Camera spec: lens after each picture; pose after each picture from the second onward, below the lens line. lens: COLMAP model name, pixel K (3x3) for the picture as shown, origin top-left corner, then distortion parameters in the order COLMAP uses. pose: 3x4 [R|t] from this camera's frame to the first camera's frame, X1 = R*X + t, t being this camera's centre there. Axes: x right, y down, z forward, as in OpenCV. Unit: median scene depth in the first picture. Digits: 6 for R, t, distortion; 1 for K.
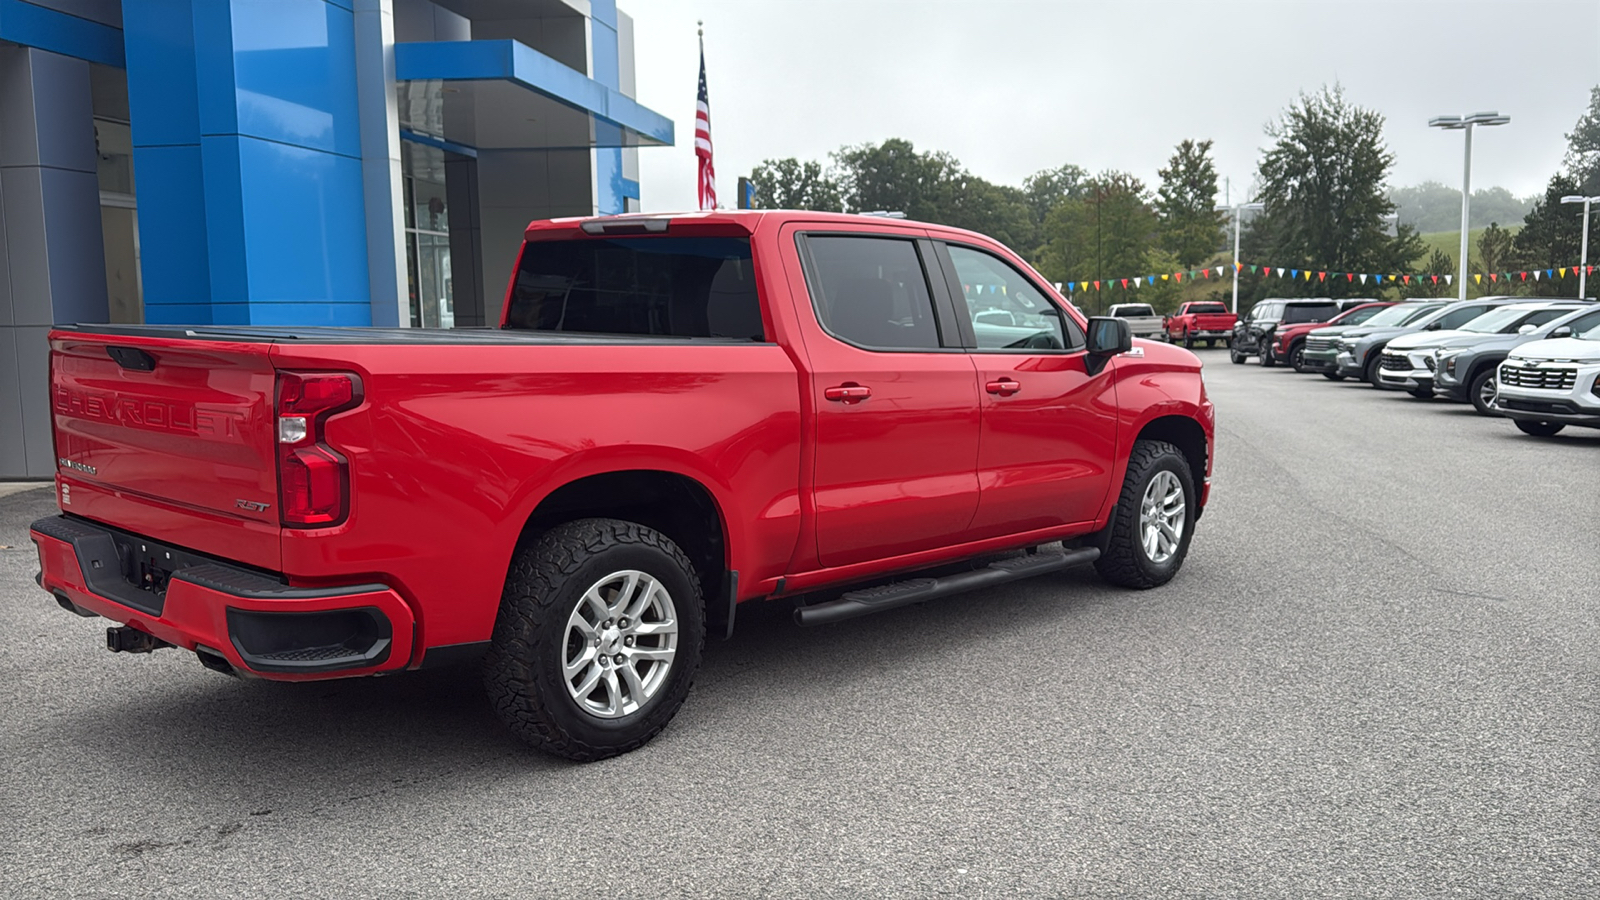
lens RADIAL K [[1403.6, 0, 800.0], [0, 1403.6, 450.0], [0, 0, 1]] dist [0.151479, -0.306157]
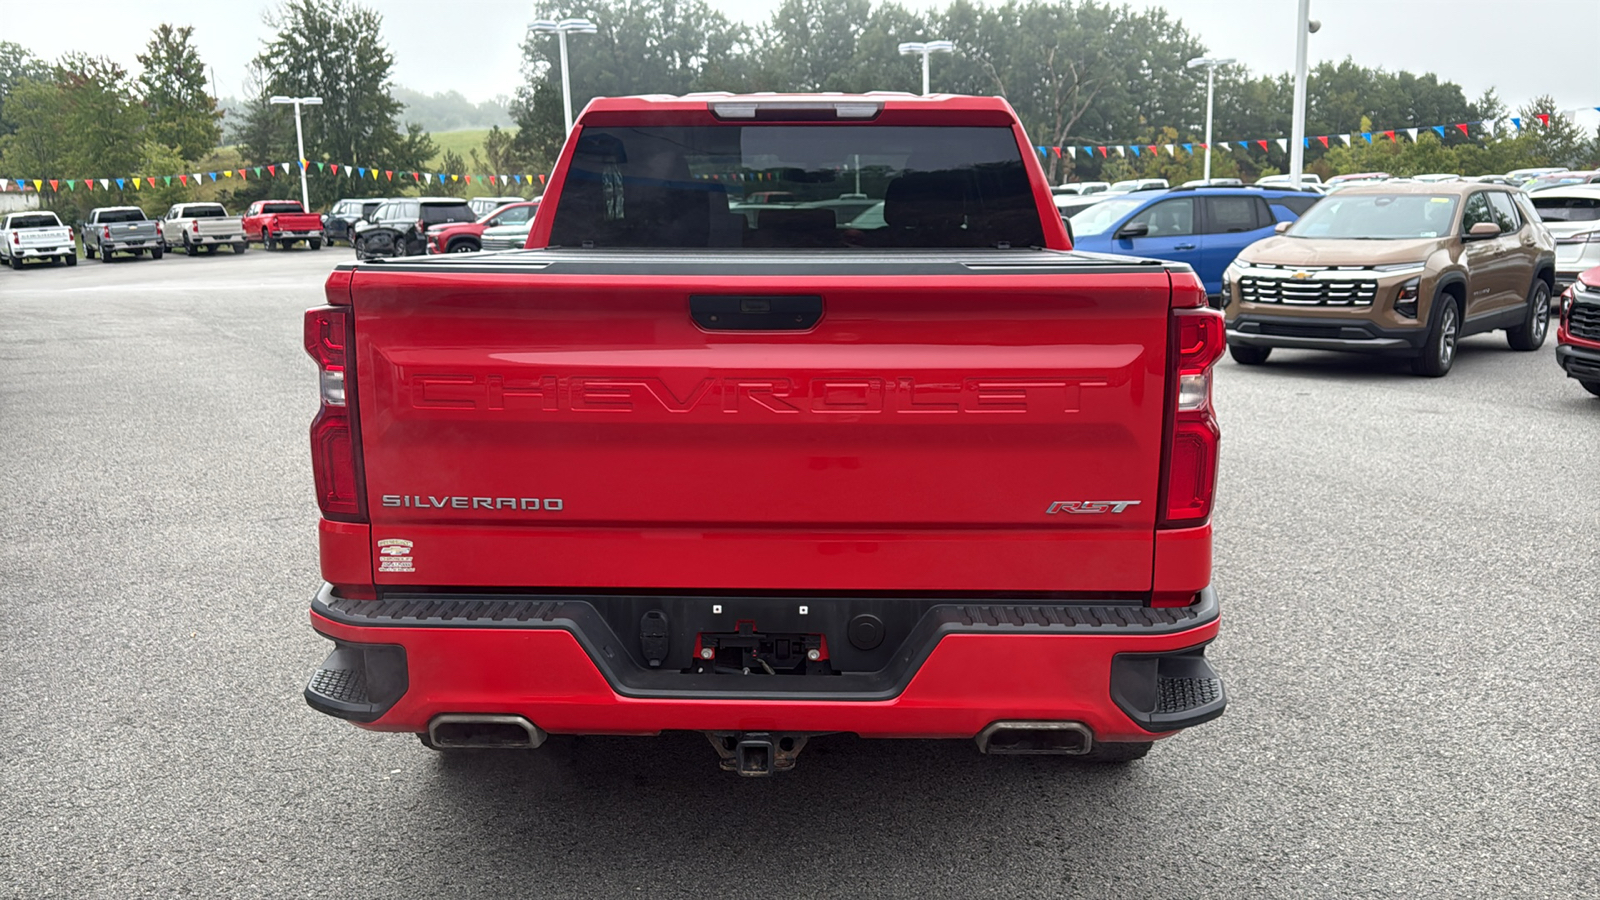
lens RADIAL K [[1397.0, 0, 827.7], [0, 1397.0, 446.1], [0, 0, 1]] dist [0.146748, -0.292558]
pose [[0.754923, -0.122738, 0.644226, -0.068864], [0.078811, 0.992191, 0.096679, -0.005058], [-0.651061, -0.022213, 0.758700, 0.041935]]
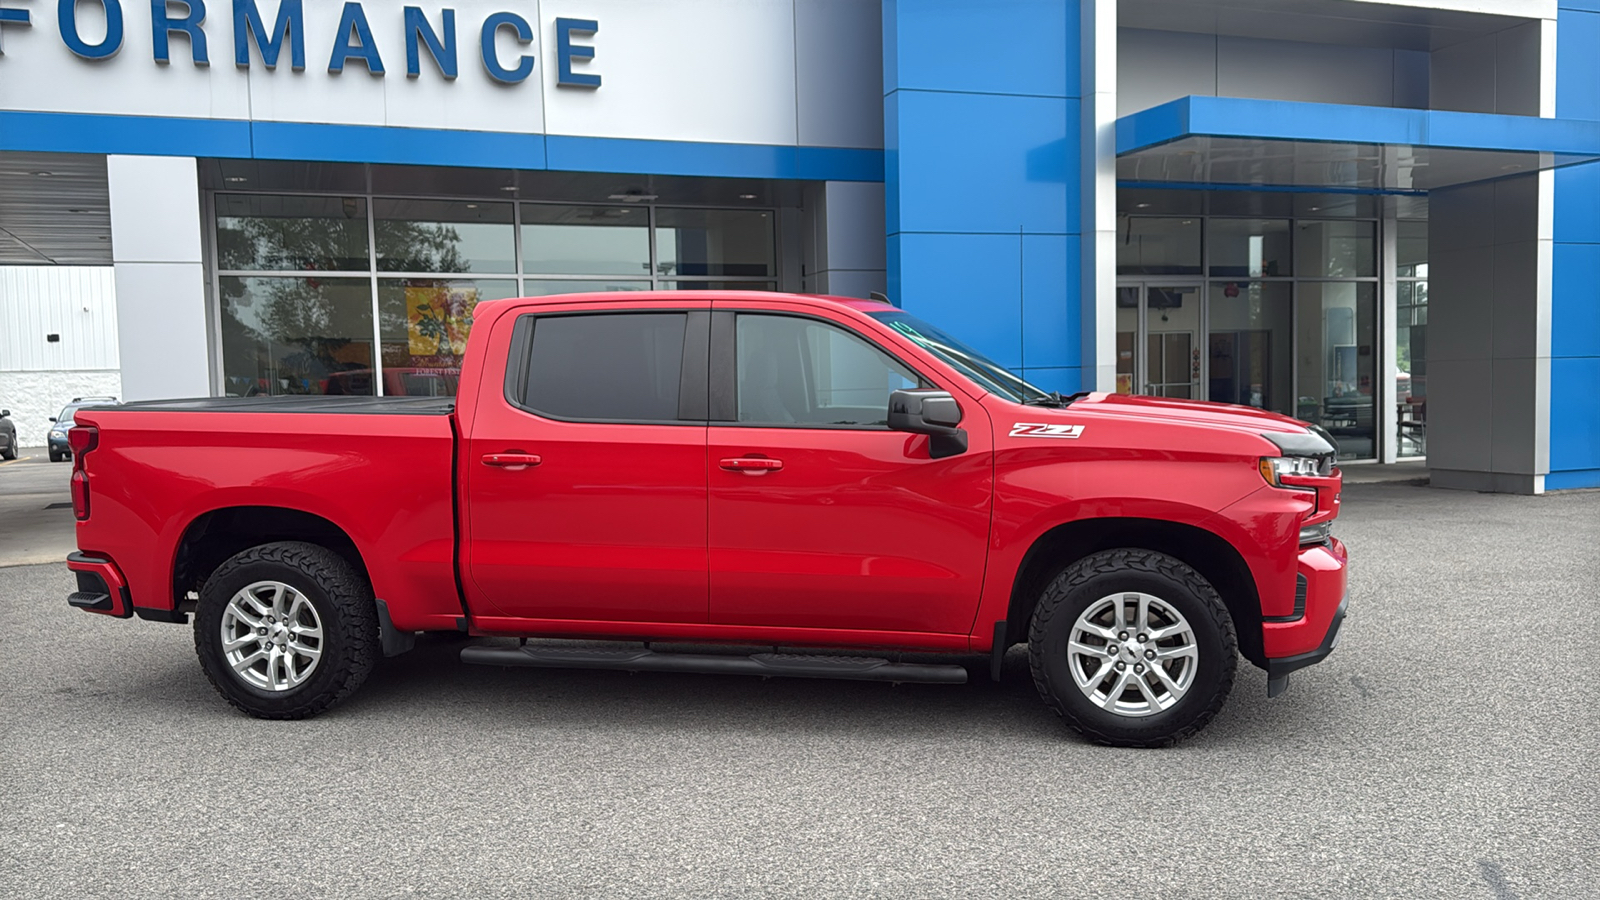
lens RADIAL K [[1377.6, 0, 778.9], [0, 1377.6, 445.0], [0, 0, 1]] dist [0.143762, -0.273222]
pose [[0.501714, 0.038932, -0.864157, 0.109517], [-0.071874, 0.997409, 0.003207, -0.007166], [0.862043, 0.060501, 0.503212, 0.064357]]
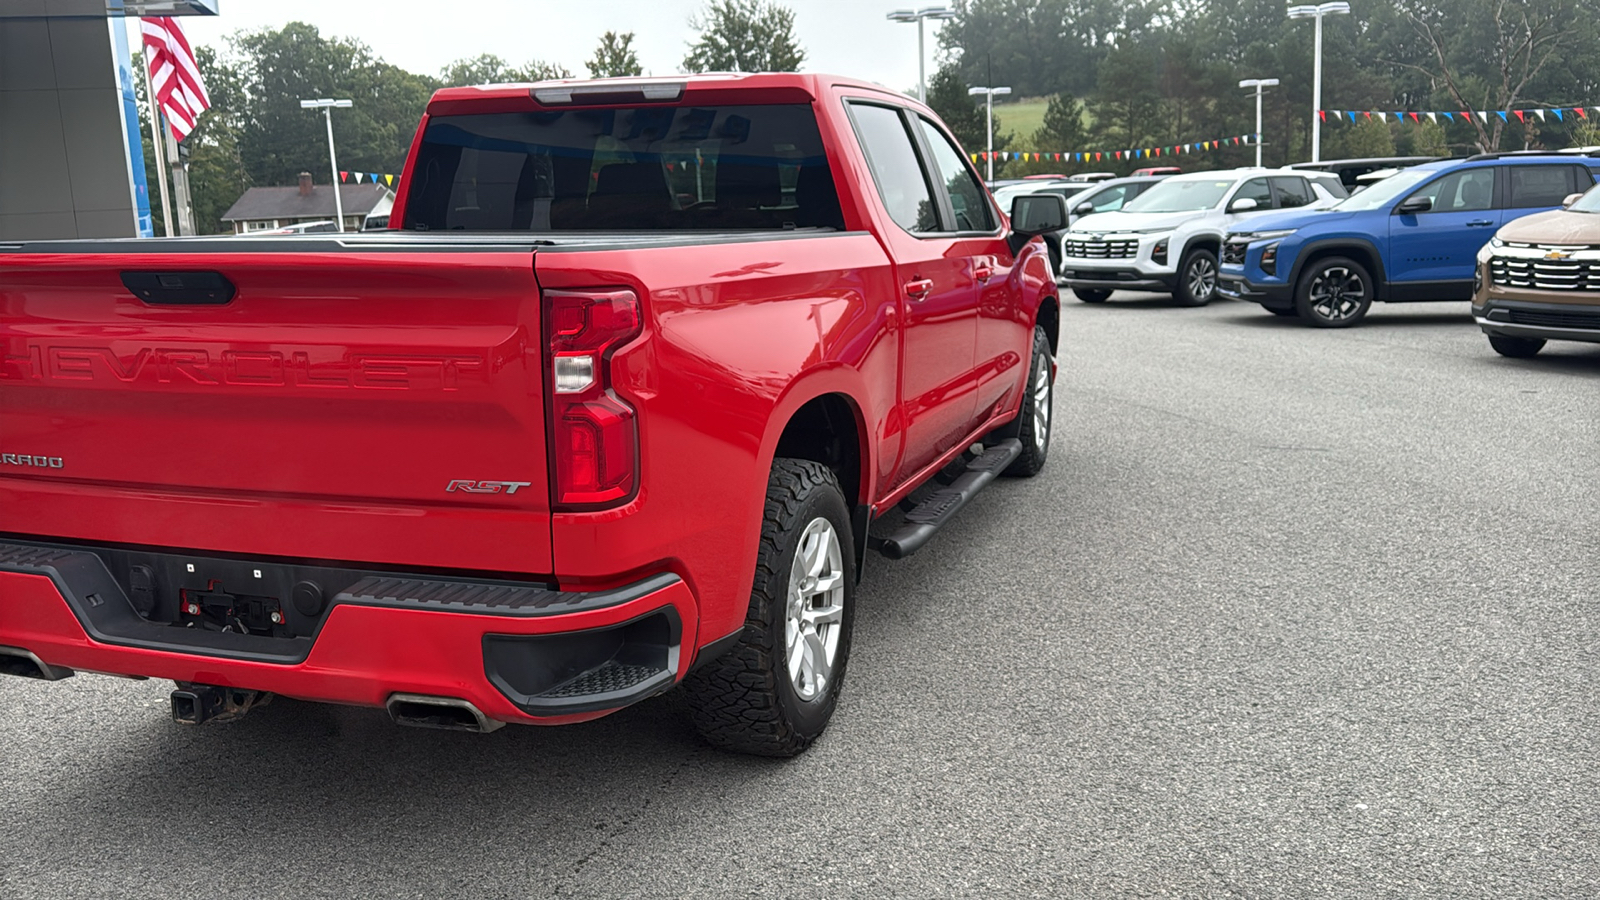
lens RADIAL K [[1403.6, 0, 800.0], [0, 1403.6, 450.0], [0, 0, 1]] dist [0.151479, -0.306157]
pose [[0.918998, -0.099056, 0.381616, -0.037987], [0.071449, 0.993740, 0.085883, -0.002088], [-0.387735, -0.051661, 0.920322, 0.022853]]
